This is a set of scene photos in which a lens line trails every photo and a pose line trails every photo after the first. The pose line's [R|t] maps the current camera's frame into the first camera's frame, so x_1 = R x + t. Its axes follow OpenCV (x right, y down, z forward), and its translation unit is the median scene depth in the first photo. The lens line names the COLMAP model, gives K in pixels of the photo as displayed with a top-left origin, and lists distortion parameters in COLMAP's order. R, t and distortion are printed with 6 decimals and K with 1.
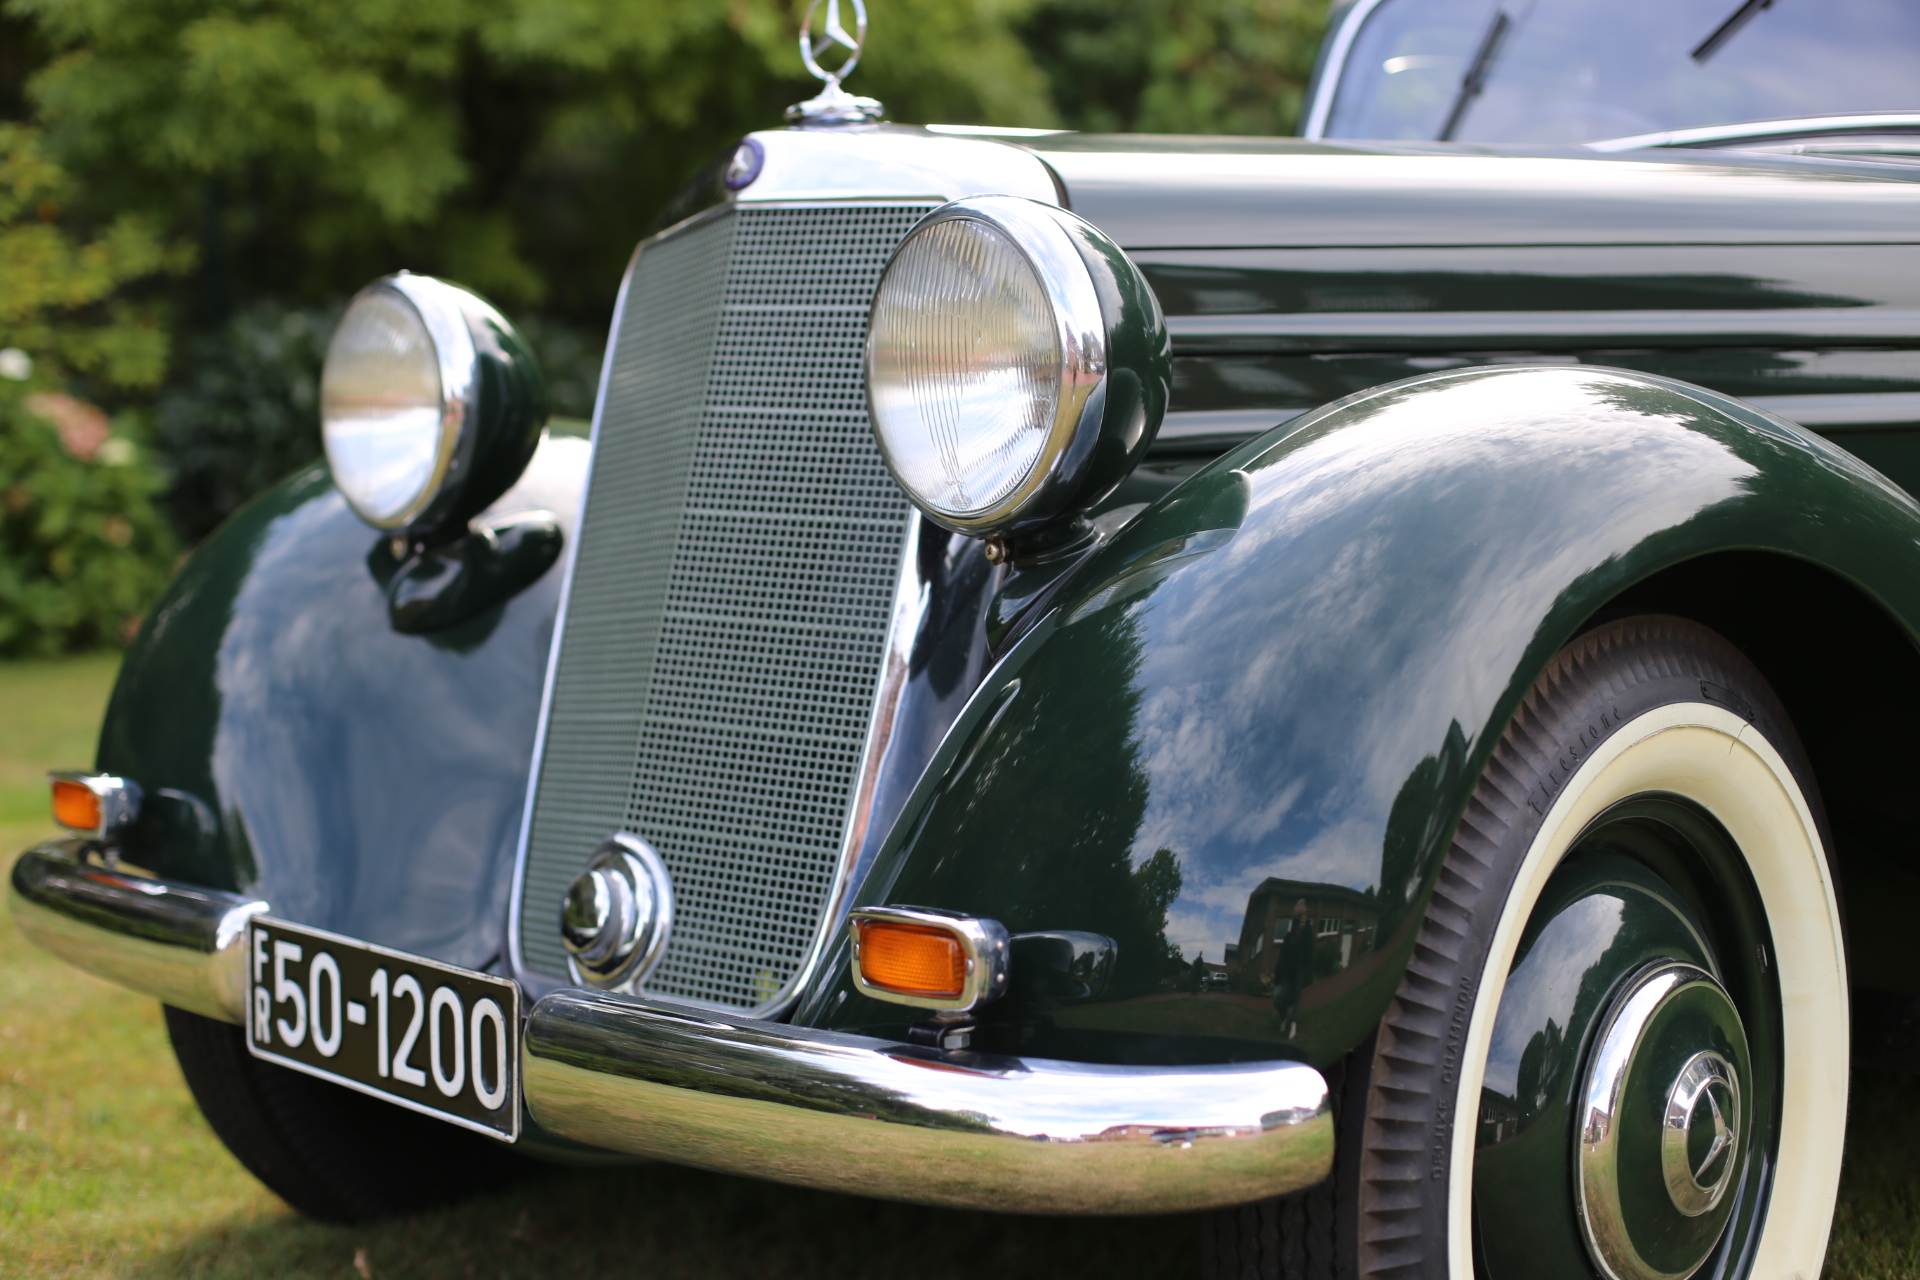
lens RADIAL K [[2822.8, 0, 959.8], [0, 2822.8, 635.5], [0, 0, 1]] dist [-0.114310, 0.000000]
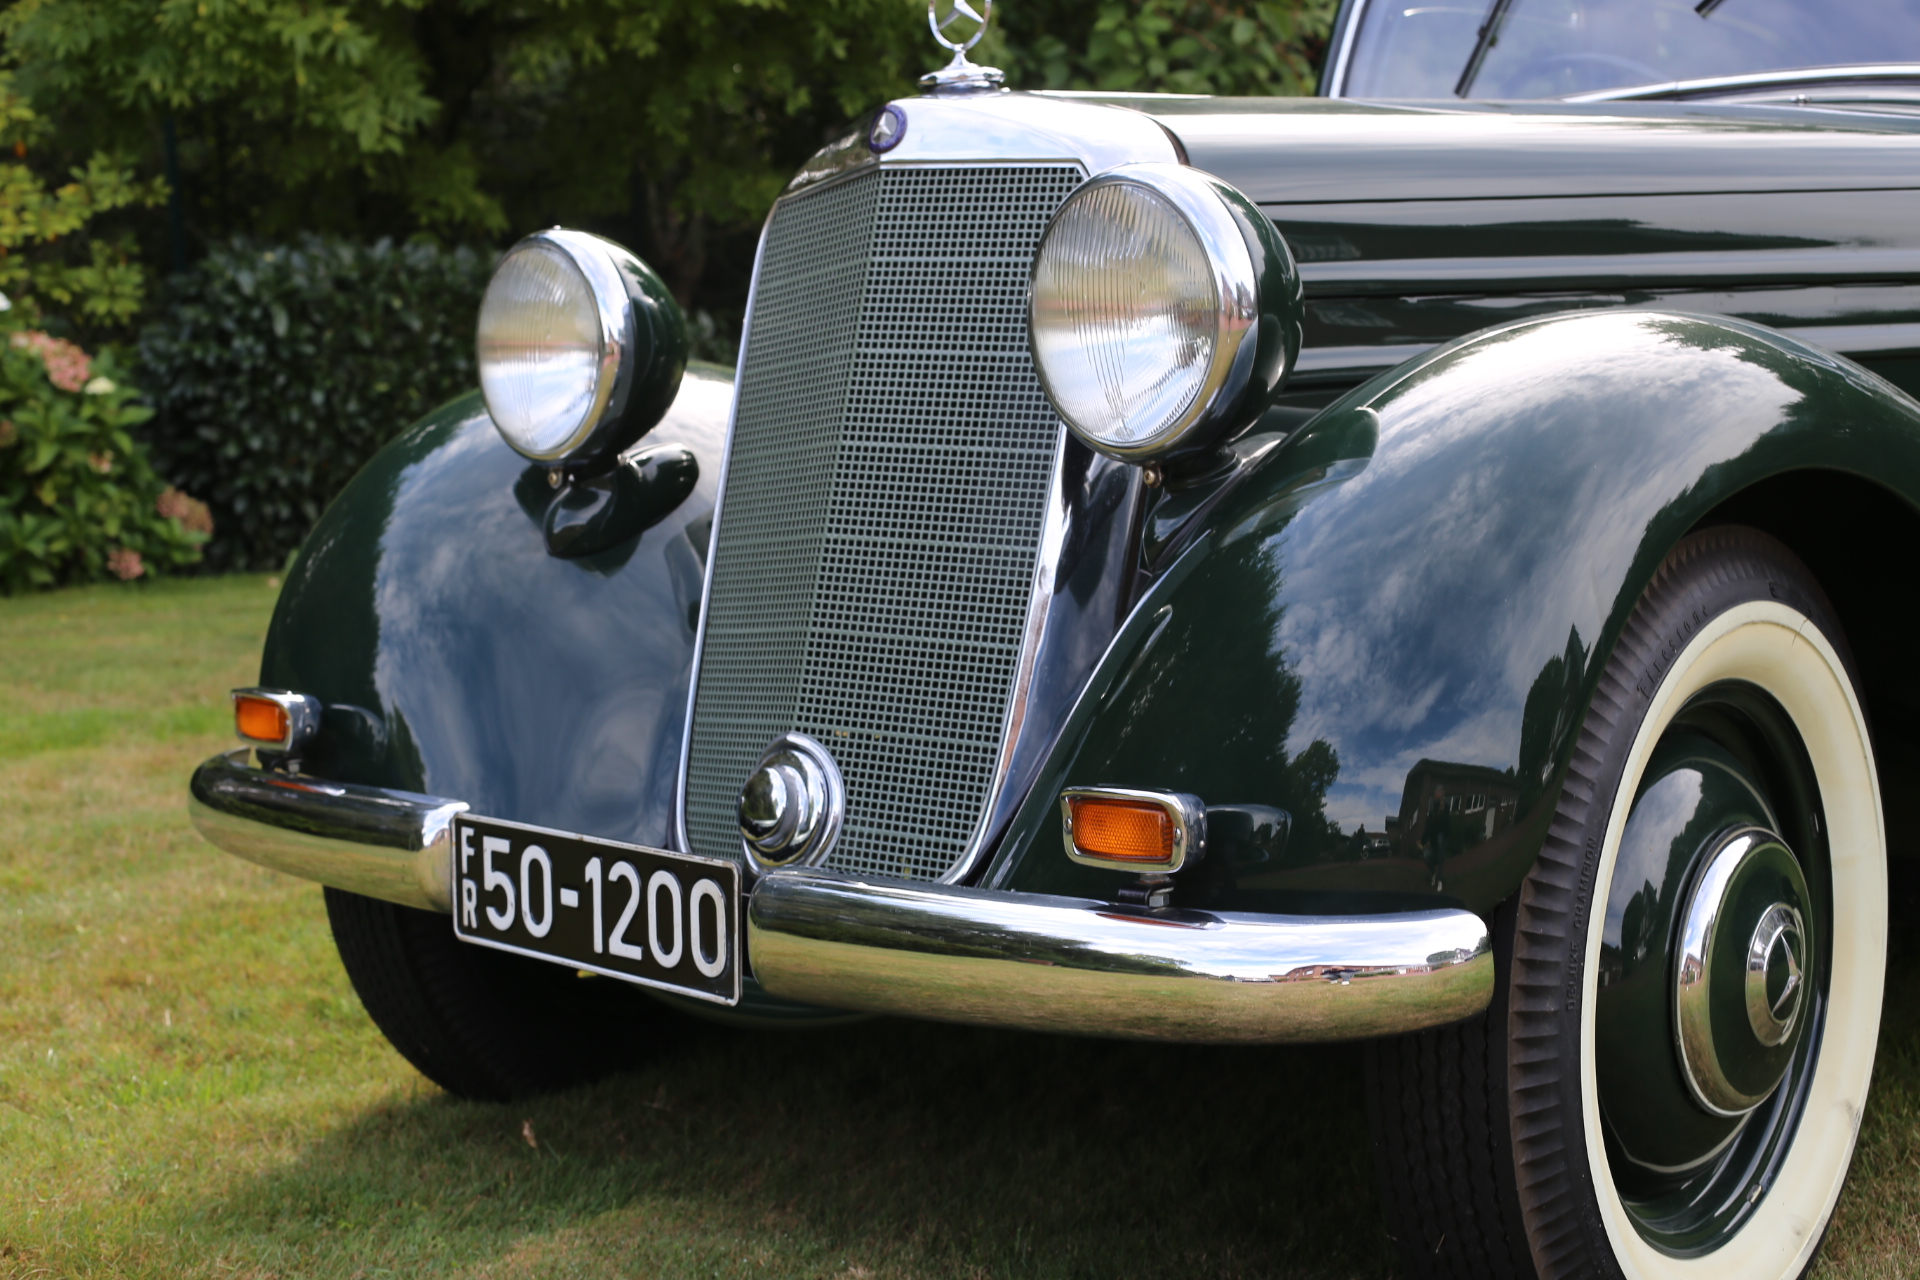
lens RADIAL K [[2822.8, 0, 963.6], [0, 2822.8, 645.2], [0, 0, 1]] dist [-0.114310, 0.000000]
pose [[0.999320, -0.015194, 0.033599, -0.092957], [0.014100, 0.999370, 0.032581, 0.000001], [-0.034072, -0.032085, 0.998904, -0.120219]]
